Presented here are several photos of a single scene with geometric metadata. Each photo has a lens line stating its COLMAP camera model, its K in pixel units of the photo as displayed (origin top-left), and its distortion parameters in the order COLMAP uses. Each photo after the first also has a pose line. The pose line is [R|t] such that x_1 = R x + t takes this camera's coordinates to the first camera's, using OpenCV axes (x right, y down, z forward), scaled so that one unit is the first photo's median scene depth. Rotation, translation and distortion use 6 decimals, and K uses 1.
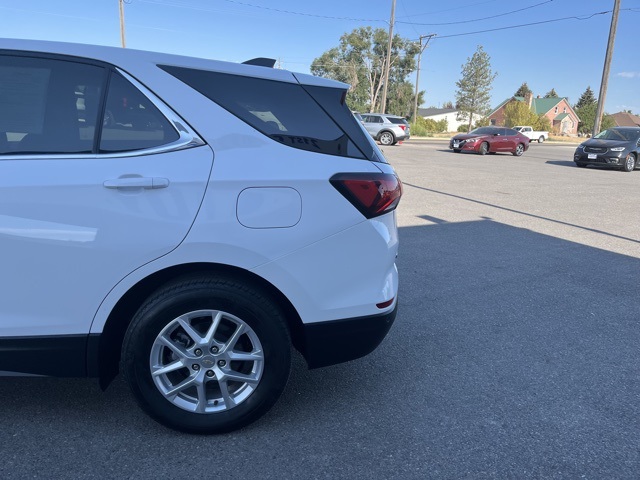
lens RADIAL K [[483.5, 0, 314.5], [0, 483.5, 237.6], [0, 0, 1]] dist [0.061939, -0.083397]
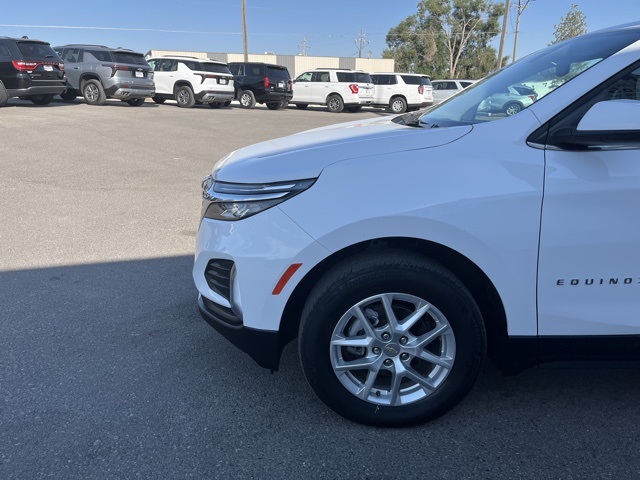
lens RADIAL K [[483.5, 0, 310.5], [0, 483.5, 235.9], [0, 0, 1]] dist [0.061939, -0.083397]
pose [[0.991346, -0.005645, -0.131151, -0.134348], [0.011613, 0.998929, 0.044787, -0.001988], [0.130758, -0.045923, 0.990350, -0.003231]]
